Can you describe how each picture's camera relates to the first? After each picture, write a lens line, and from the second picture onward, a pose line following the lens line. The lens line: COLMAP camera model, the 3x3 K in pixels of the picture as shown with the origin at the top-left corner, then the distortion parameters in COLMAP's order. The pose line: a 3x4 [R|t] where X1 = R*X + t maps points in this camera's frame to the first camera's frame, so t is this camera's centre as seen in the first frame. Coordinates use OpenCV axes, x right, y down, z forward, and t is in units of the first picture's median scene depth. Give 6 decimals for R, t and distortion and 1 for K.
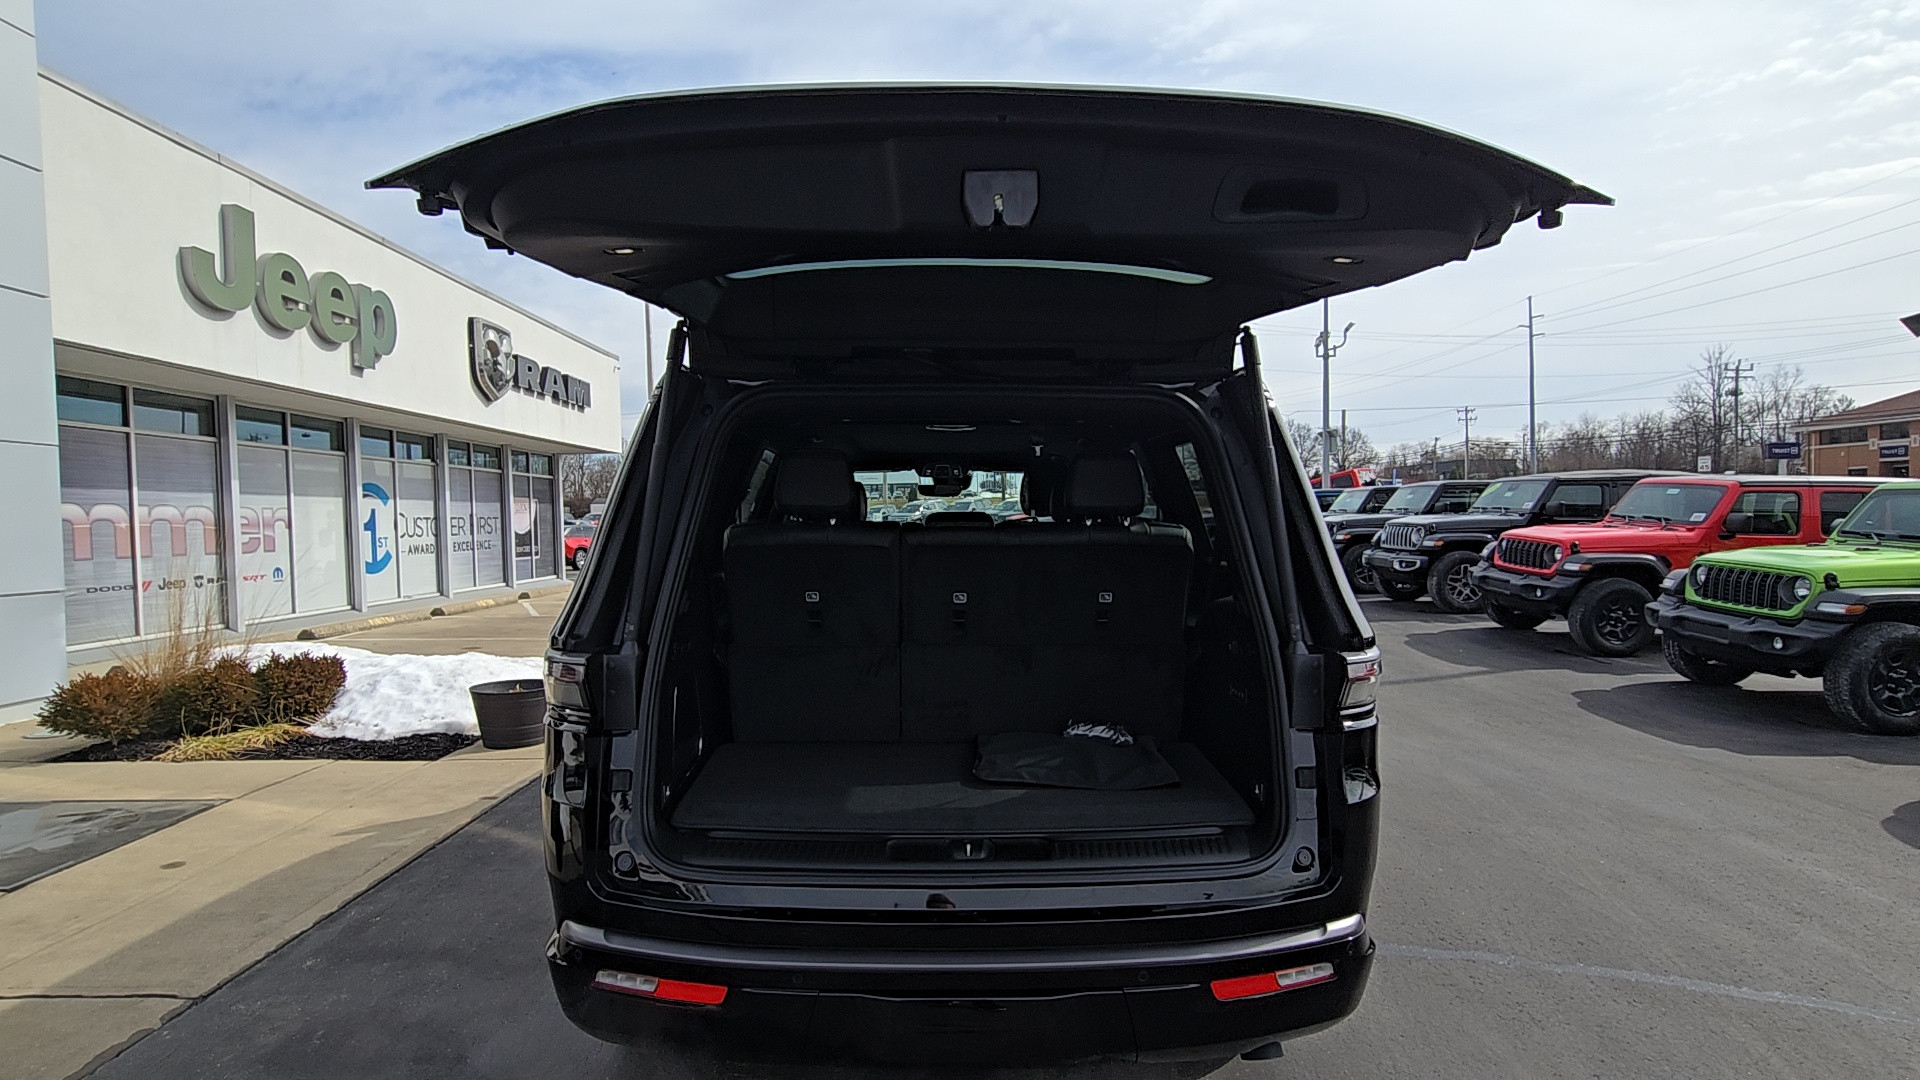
lens RADIAL K [[964.7, 0, 932.8], [0, 964.7, 550.9], [0, 0, 1]] dist [-0.000912, 0.000335]
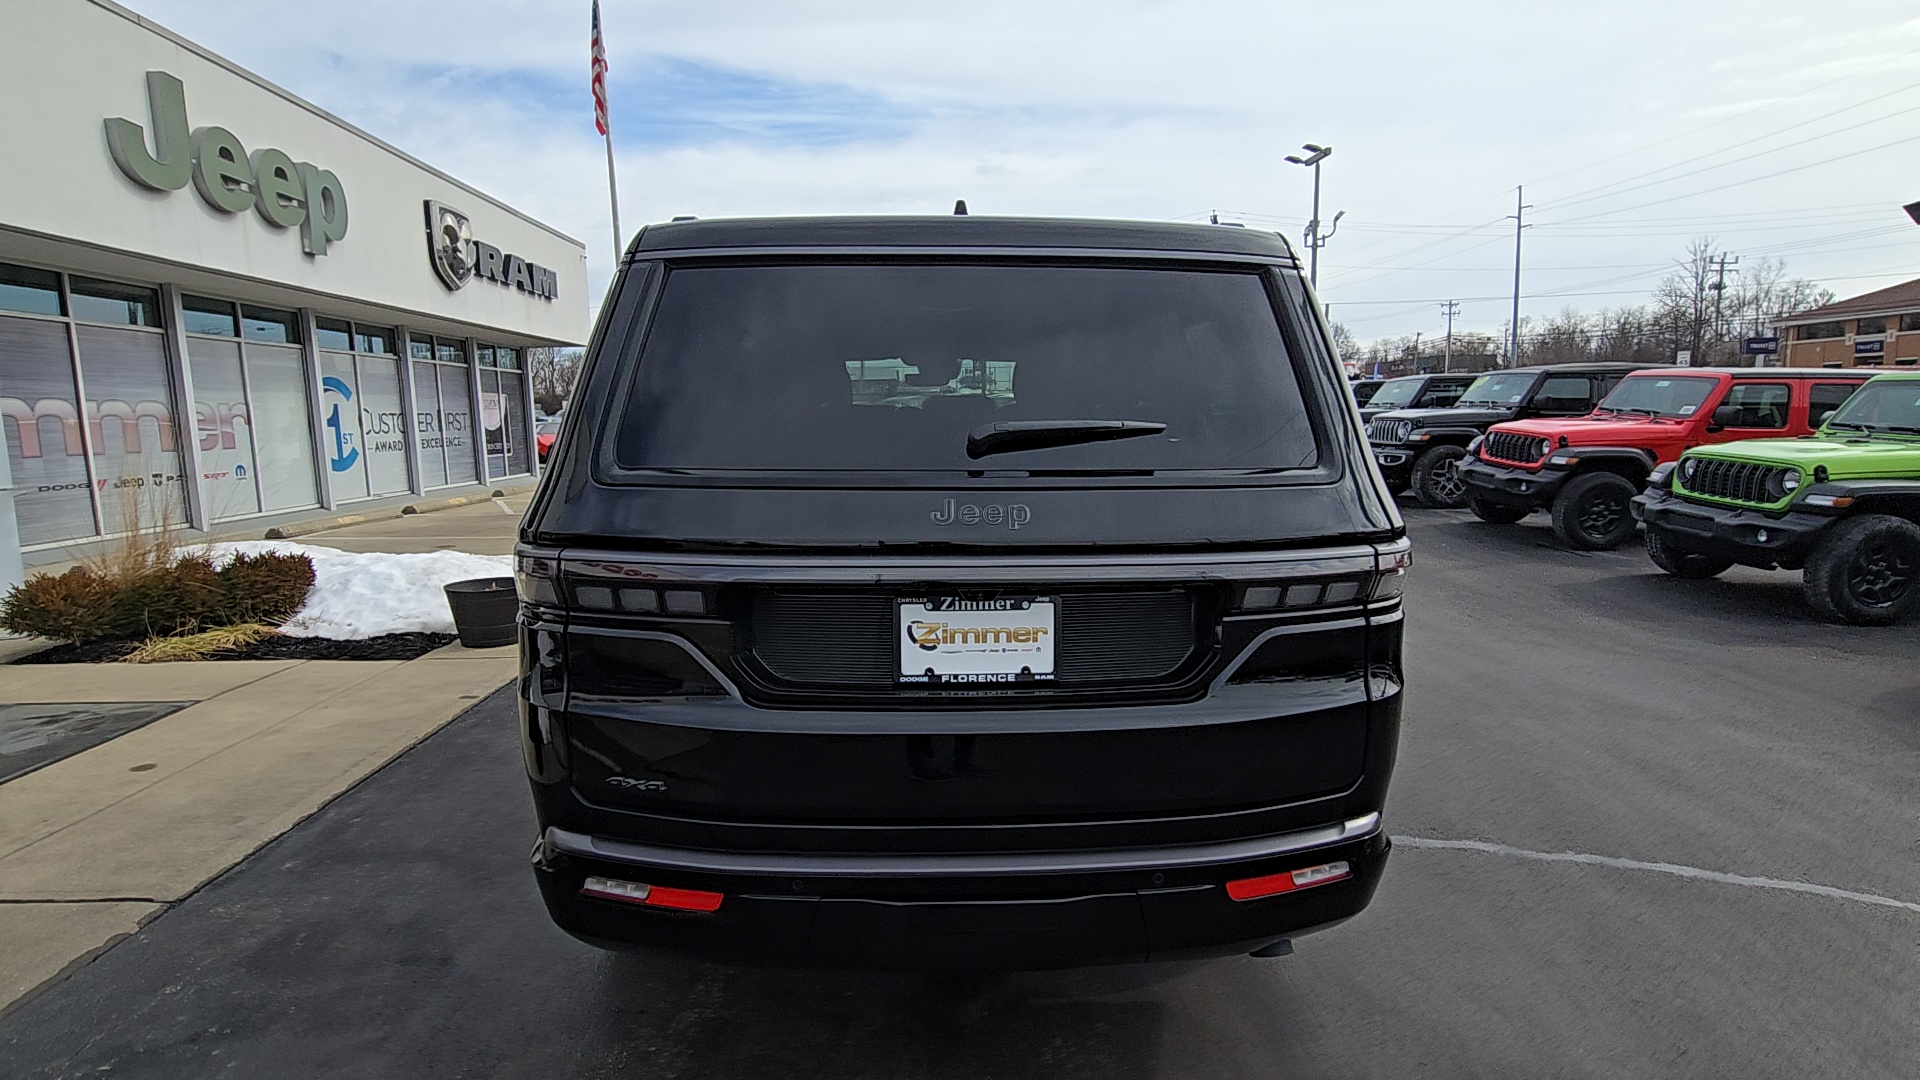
lens RADIAL K [[964.7, 0, 932.8], [0, 964.7, 550.9], [0, 0, 1]] dist [-0.000912, 0.000335]
pose [[0.999751, -0.004050, 0.021926, -0.004305], [0.001707, 0.994378, 0.105877, 0.002393], [-0.022232, -0.105813, 0.994138, 0.014110]]
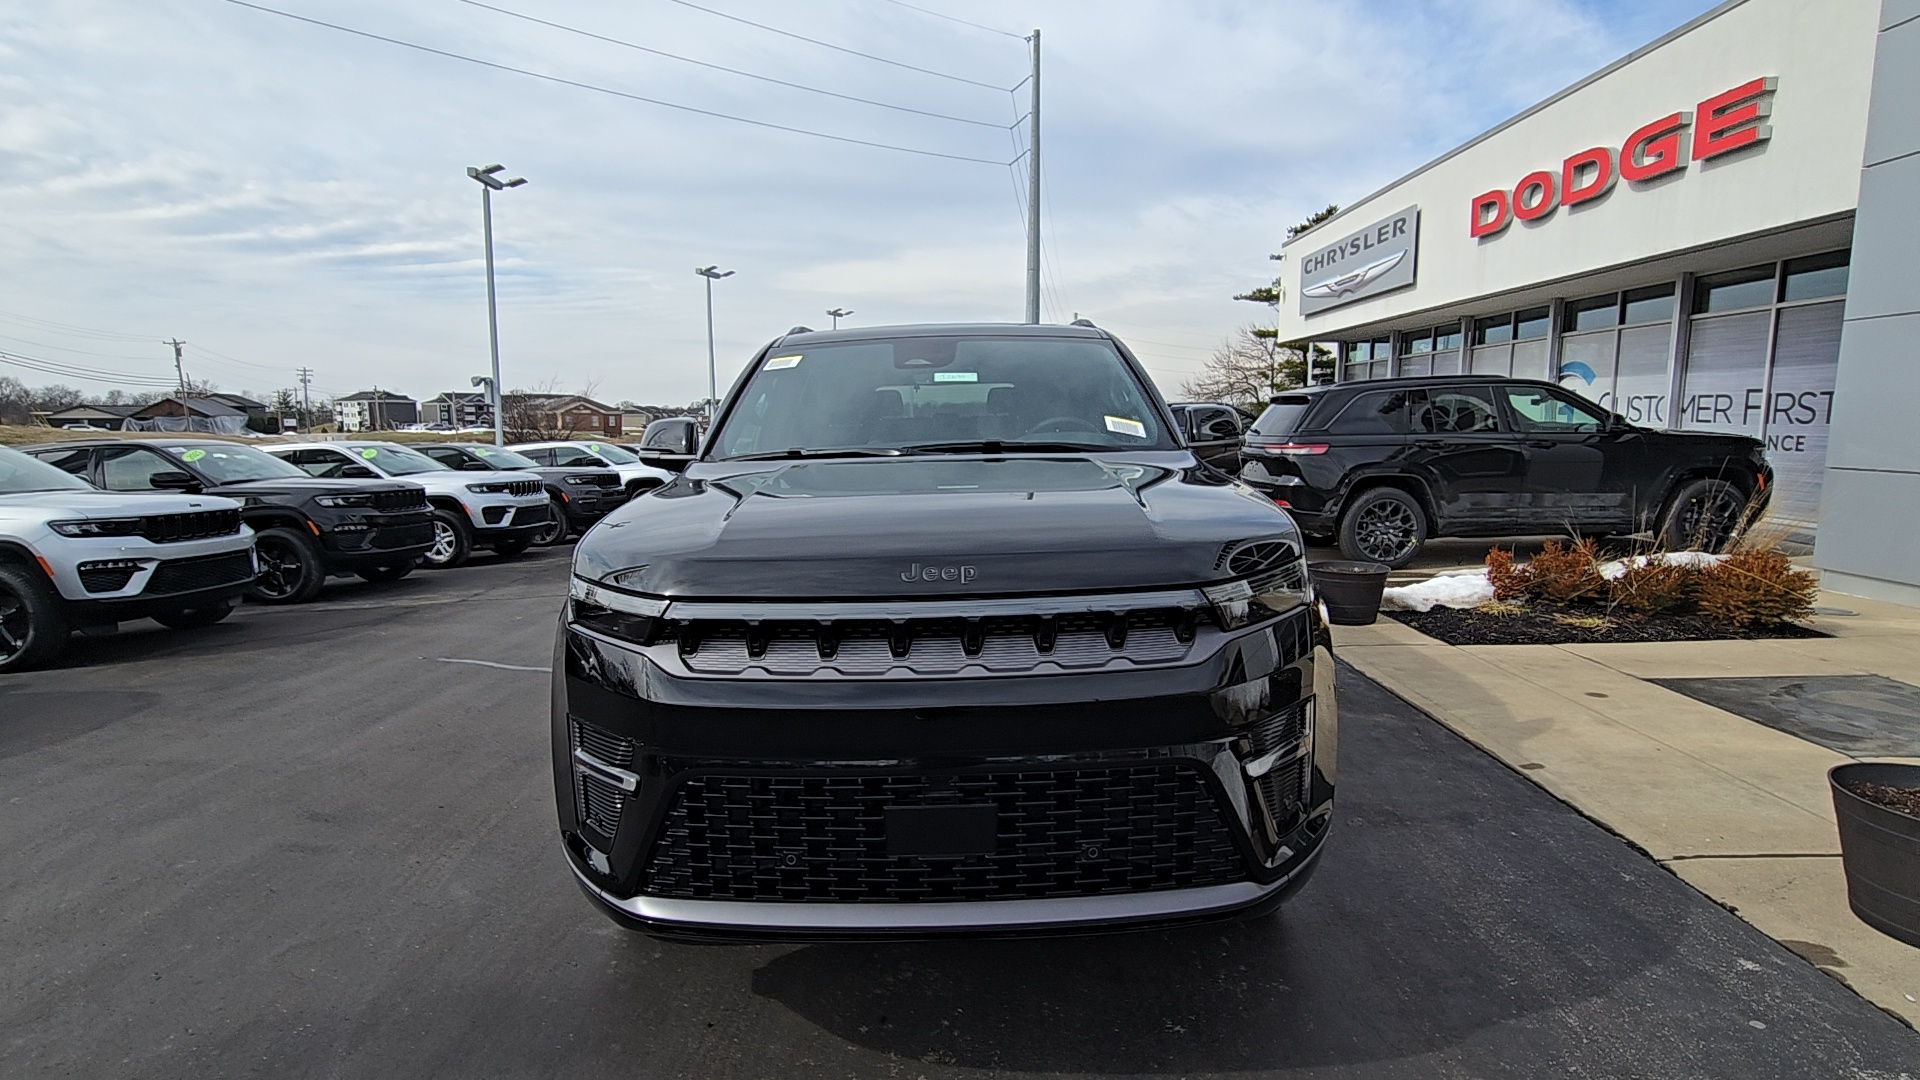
lens RADIAL K [[965.4, 0, 932.2], [0, 965.4, 547.0], [0, 0, 1]] dist [0.000685, -0.000674]
pose [[-0.999660, 0.011944, 0.023191, -0.003833], [0.015683, 0.985589, 0.168431, -0.027877], [-0.020845, 0.168737, -0.985441, 0.964290]]
